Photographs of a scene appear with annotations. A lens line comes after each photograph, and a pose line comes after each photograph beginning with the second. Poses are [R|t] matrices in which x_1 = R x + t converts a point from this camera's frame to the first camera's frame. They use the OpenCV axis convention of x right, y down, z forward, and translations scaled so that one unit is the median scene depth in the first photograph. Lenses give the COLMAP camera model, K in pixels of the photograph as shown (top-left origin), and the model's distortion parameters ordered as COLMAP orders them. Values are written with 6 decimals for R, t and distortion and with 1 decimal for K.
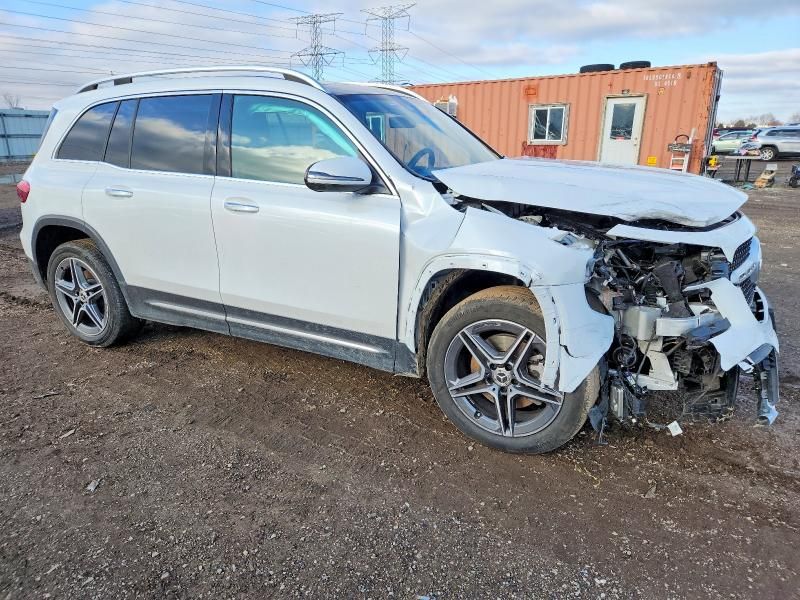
lens RADIAL K [[637.5, 0, 404.2], [0, 637.5, 299.9], [0, 0, 1]] dist [0.029828, -0.013378]
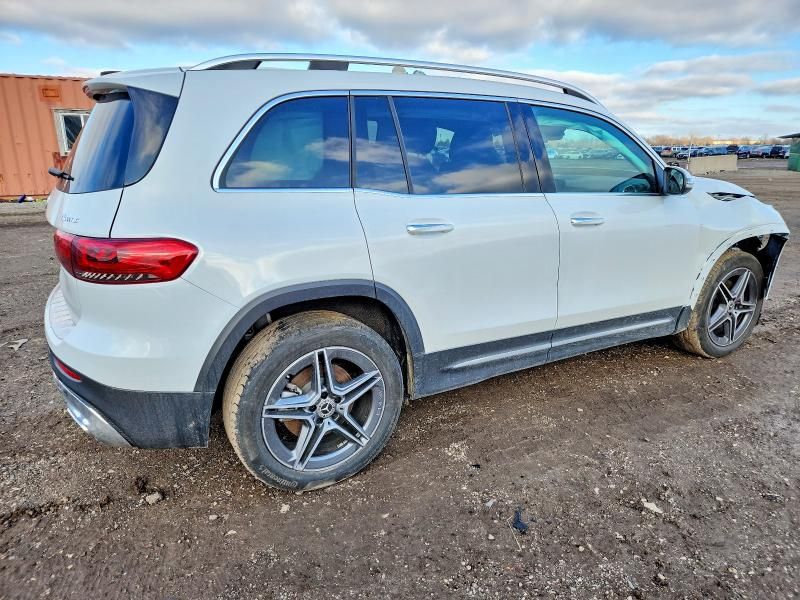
lens RADIAL K [[637.5, 0, 404.2], [0, 637.5, 299.9], [0, 0, 1]] dist [0.029828, -0.013378]
pose [[0.418611, -0.204598, 0.884819, -1.029129], [0.220127, 0.968098, 0.119712, -0.168546], [-0.881084, 0.144660, 0.450294, 0.667326]]
